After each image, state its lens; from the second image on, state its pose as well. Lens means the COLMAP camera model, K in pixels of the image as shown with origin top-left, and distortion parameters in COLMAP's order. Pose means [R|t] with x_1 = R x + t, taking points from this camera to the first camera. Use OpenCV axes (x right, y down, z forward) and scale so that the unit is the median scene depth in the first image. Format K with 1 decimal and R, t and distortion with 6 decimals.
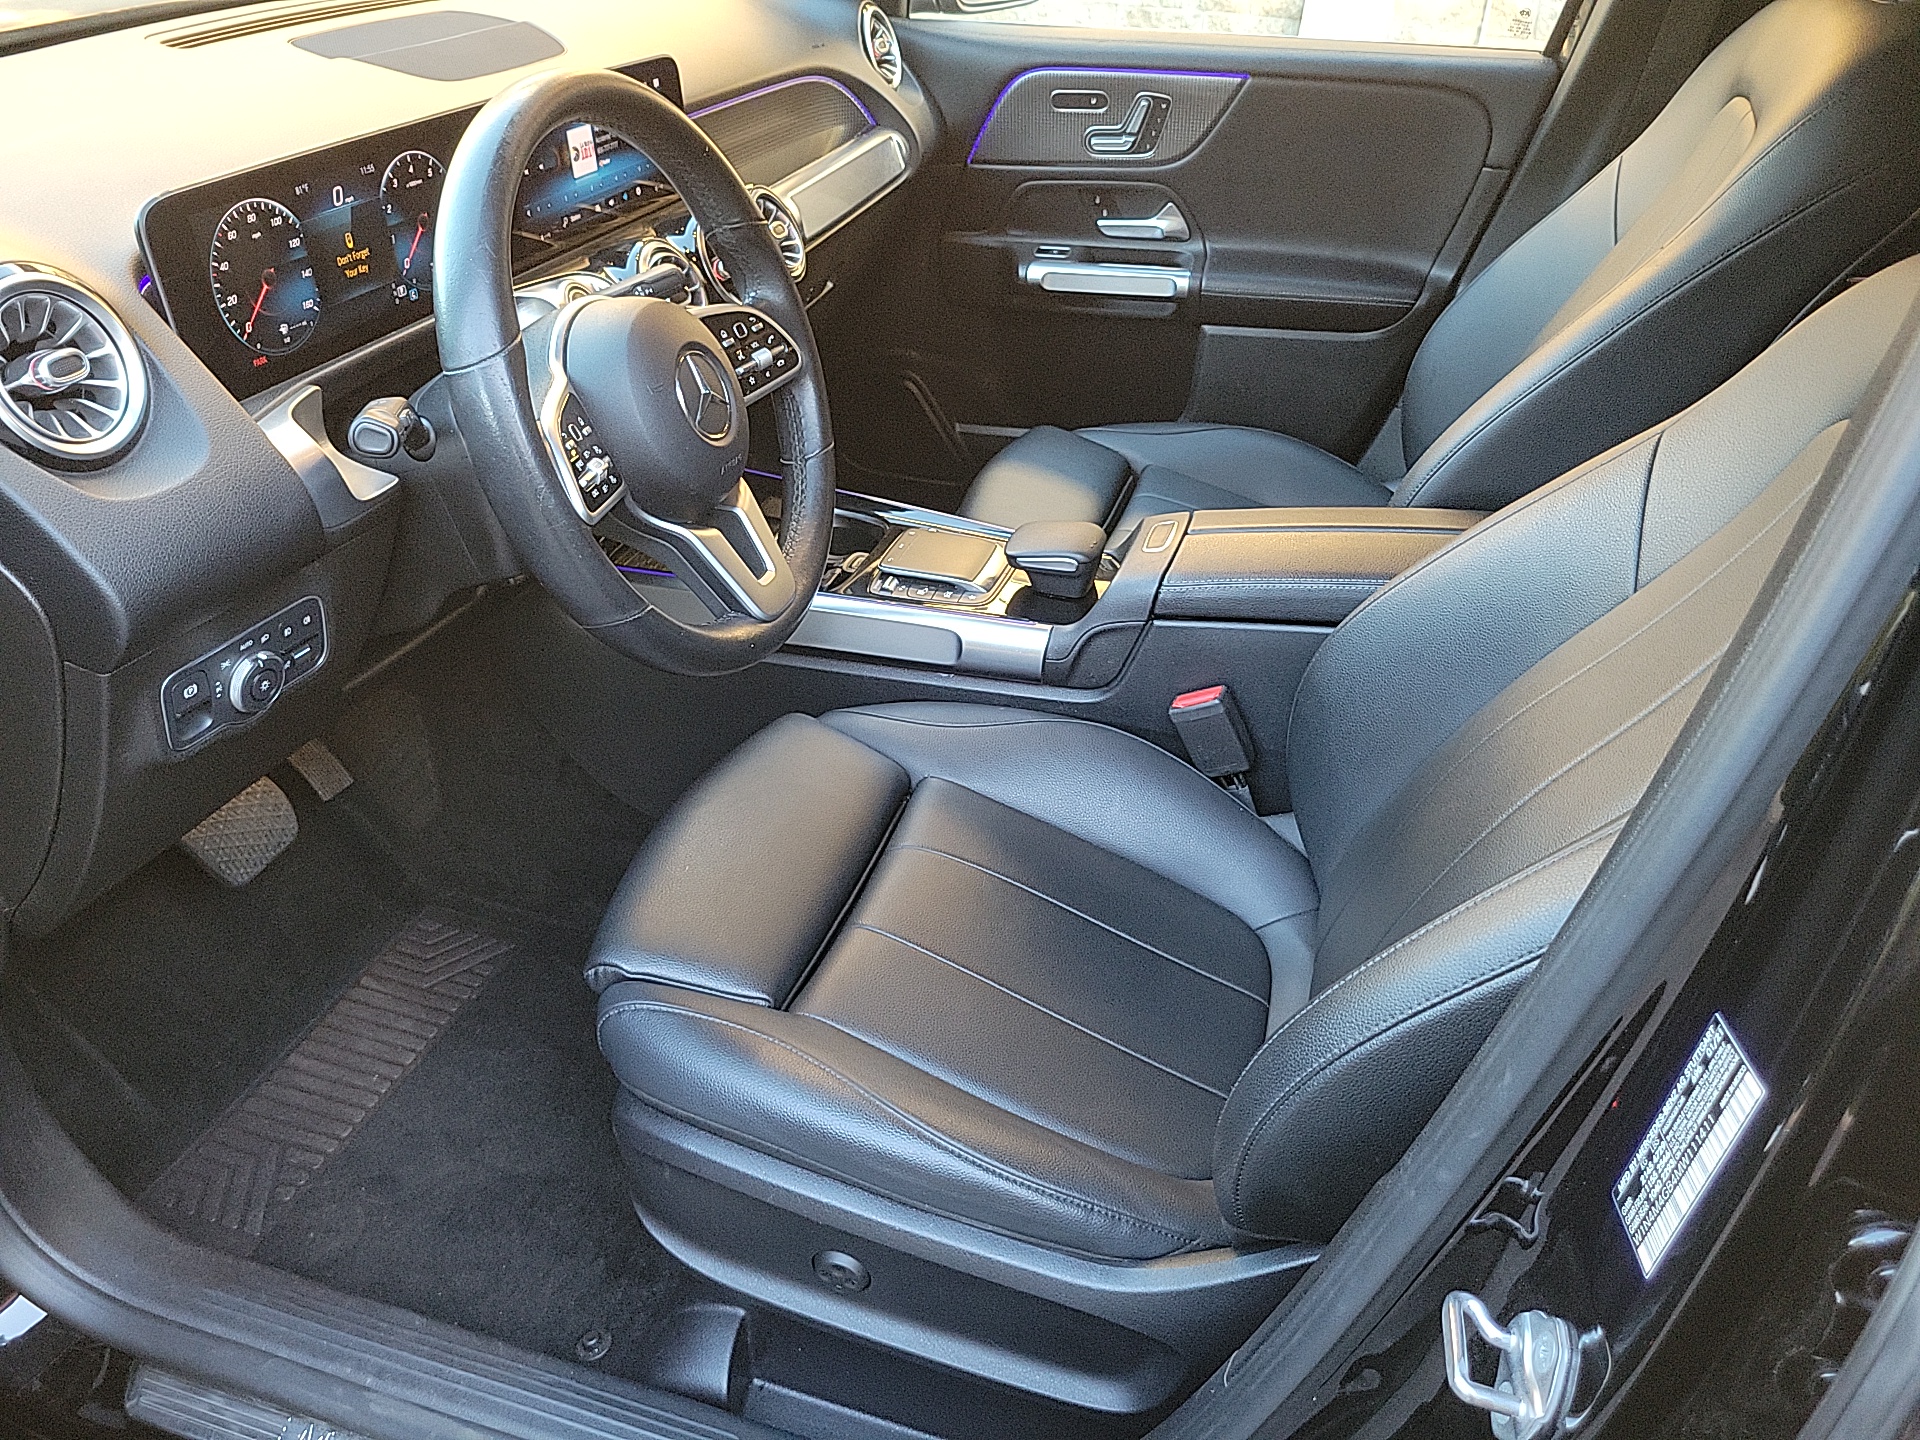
lens RADIAL K [[1462.6, 0, 971.0], [0, 1462.6, 731.8], [0, 0, 1]] dist [0.030913, -0.017590]
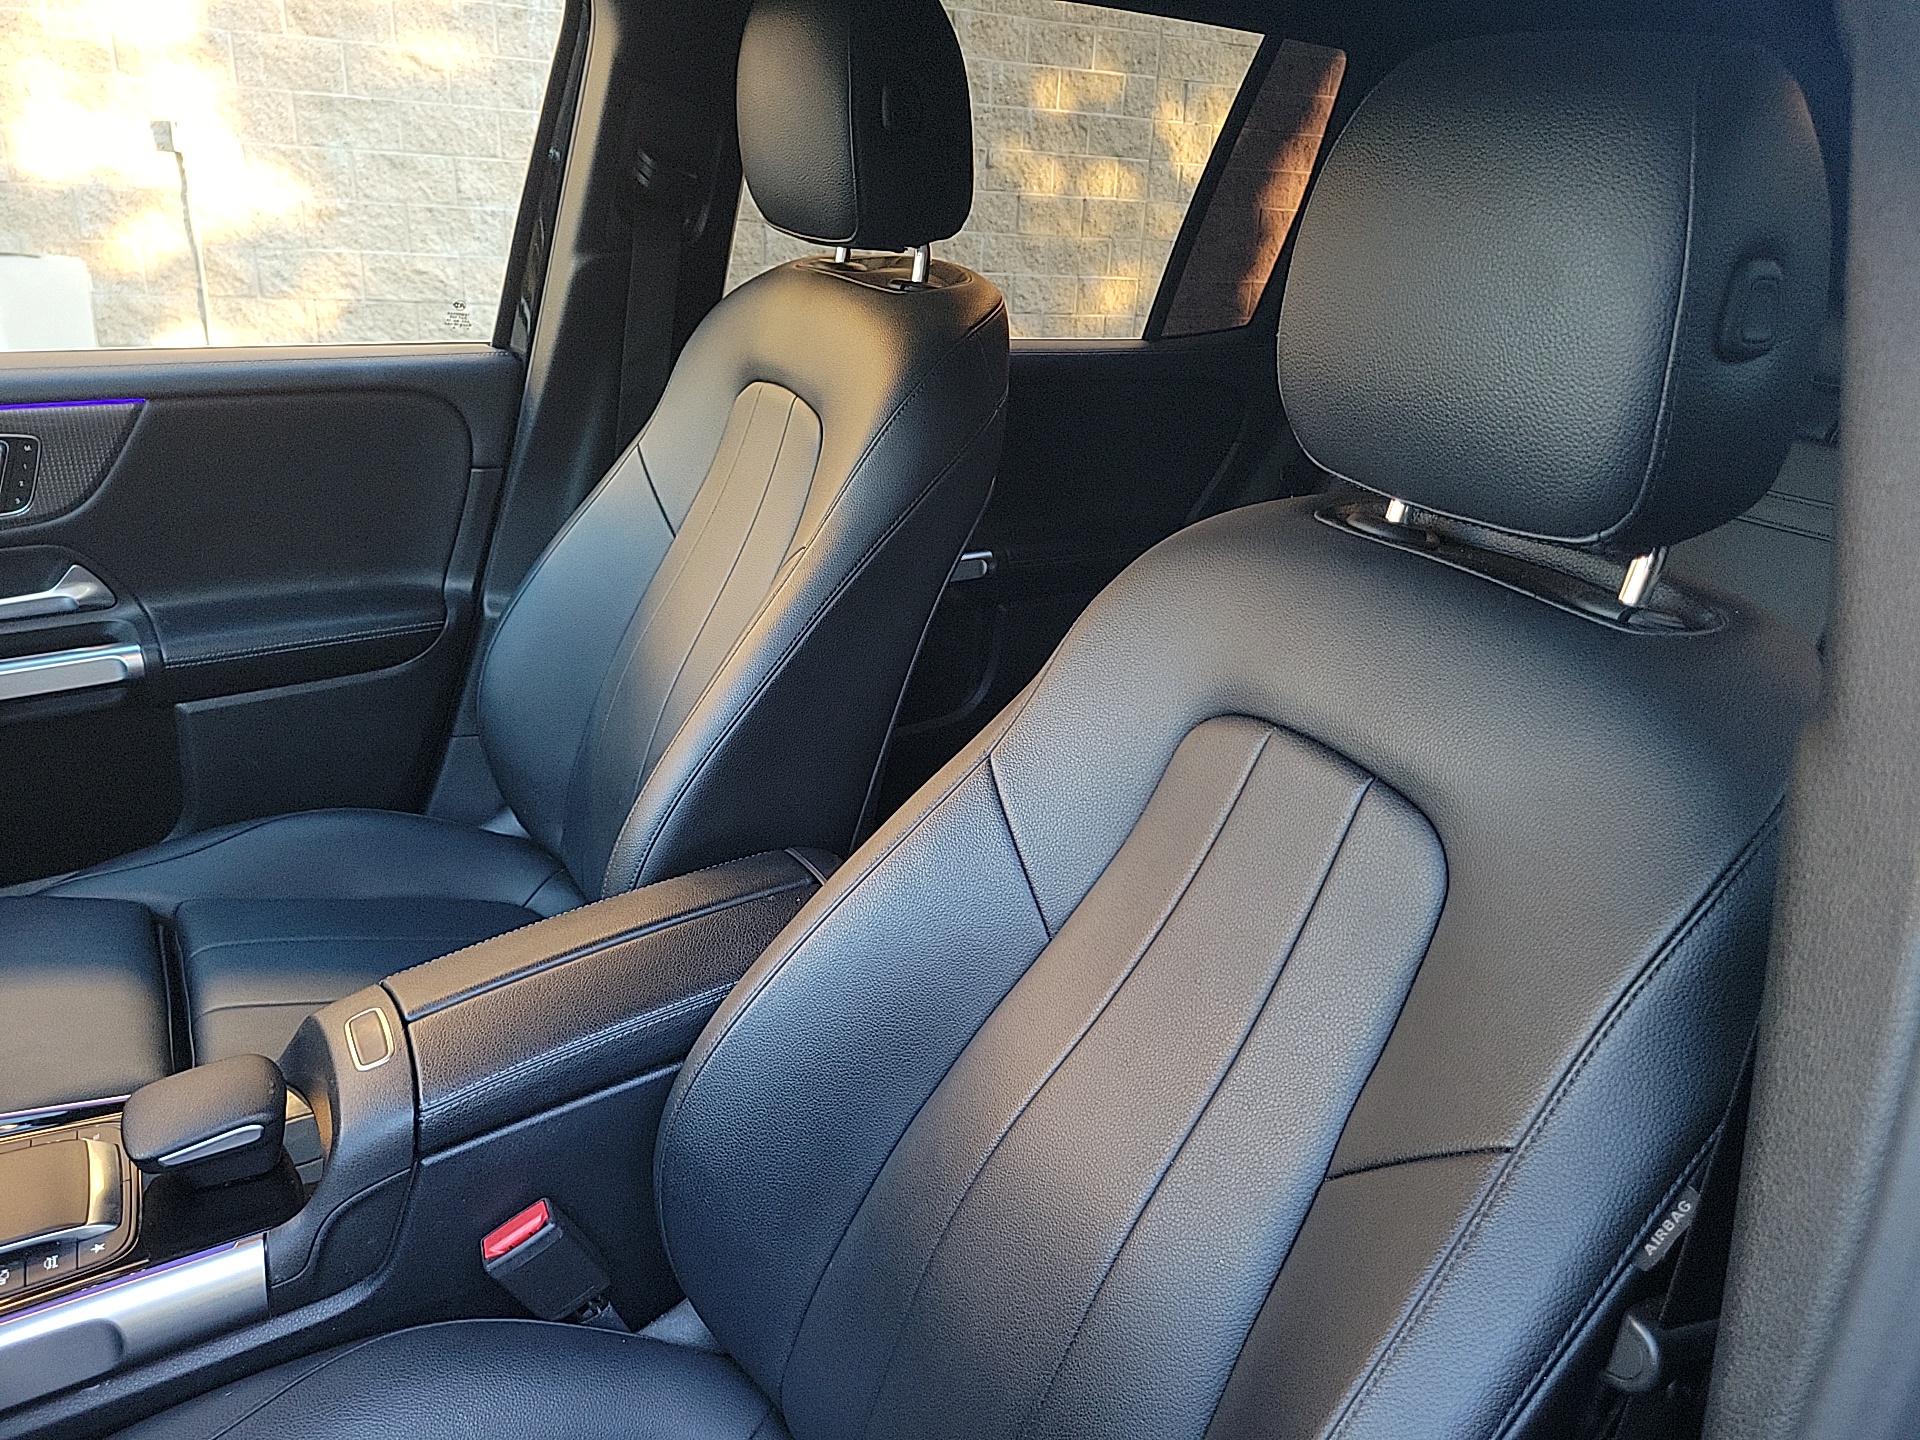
lens RADIAL K [[1462.6, 0, 985.4], [0, 1462.6, 742.5], [0, 0, 1]] dist [0.030913, -0.017590]
pose [[0.688812, -0.270387, 0.672628, -0.095849], [0.357684, 0.933799, 0.009083, -0.149969], [-0.630556, 0.234331, 0.739925, 0.221909]]
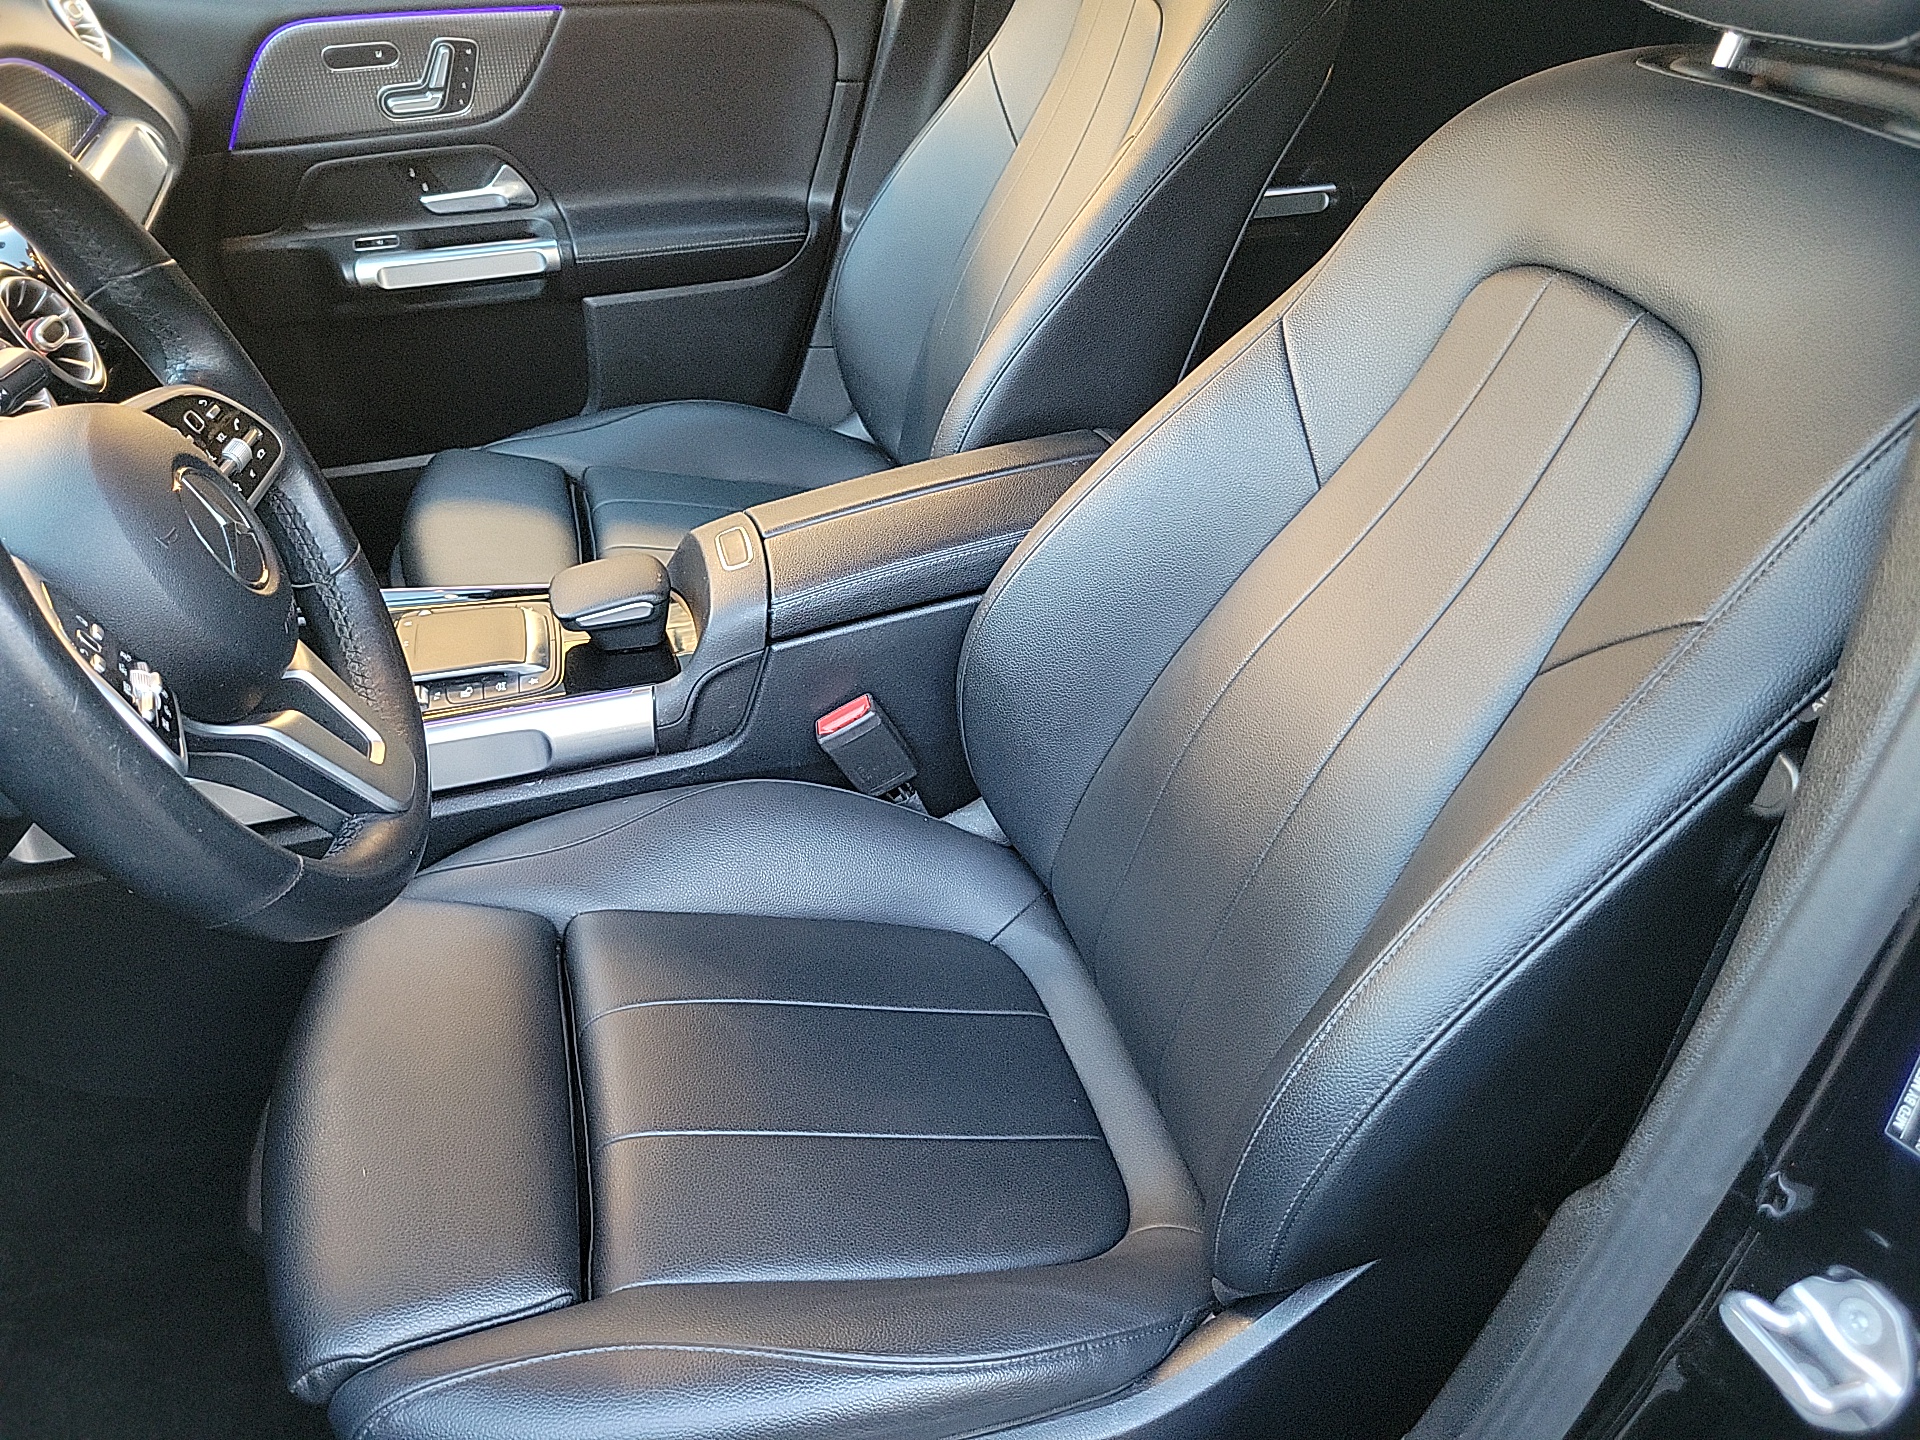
lens RADIAL K [[1462.6, 0, 978.0], [0, 1462.6, 720.7], [0, 0, 1]] dist [0.030913, -0.017590]
pose [[0.842636, -0.308223, 0.441547, -0.142034], [0.295016, 0.950213, 0.100299, -0.073322], [-0.450478, 0.045748, 0.891615, 0.162029]]
